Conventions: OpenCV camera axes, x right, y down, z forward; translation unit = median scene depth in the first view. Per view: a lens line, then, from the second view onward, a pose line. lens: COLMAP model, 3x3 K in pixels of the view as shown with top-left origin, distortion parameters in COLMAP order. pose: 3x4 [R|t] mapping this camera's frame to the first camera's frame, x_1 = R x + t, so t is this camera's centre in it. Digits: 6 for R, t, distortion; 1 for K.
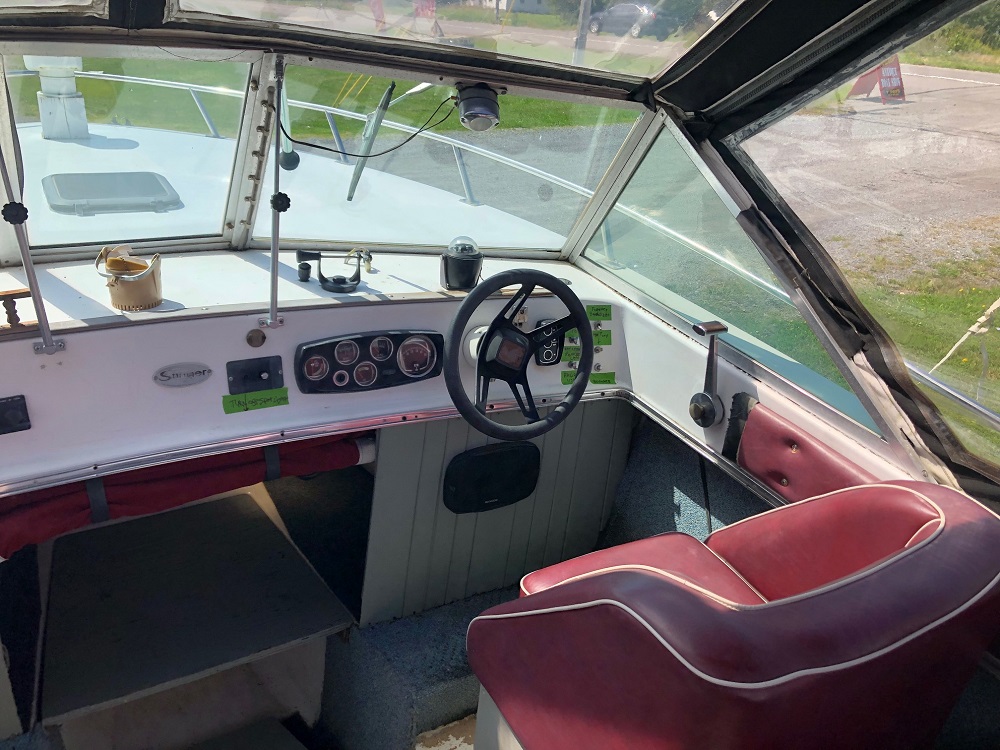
lens RADIAL K [[832.4, 0, 500.7], [0, 832.4, 361.3], [0, 0, 1]] dist [0.058507, -0.123869]
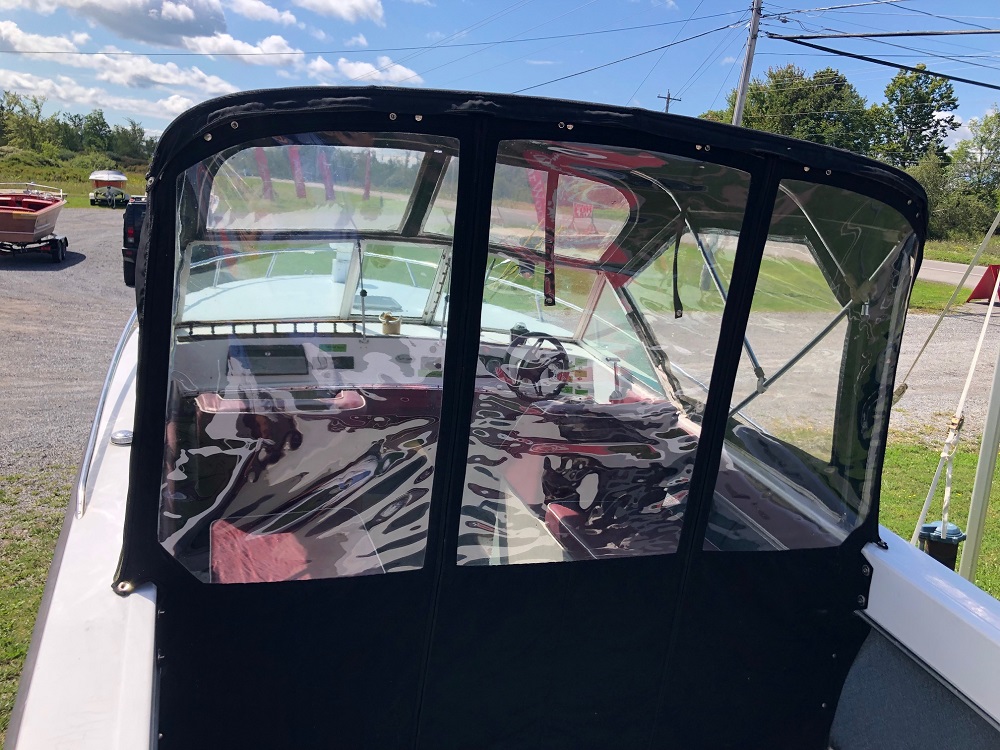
lens RADIAL K [[832.4, 0, 500.7], [0, 832.4, 361.3], [0, 0, 1]] dist [0.058507, -0.123869]
pose [[0.981251, 0.060672, -0.182937, 0.380424], [-0.098605, 0.973567, -0.206018, 0.506895], [0.165602, 0.220194, 0.961296, -1.411489]]
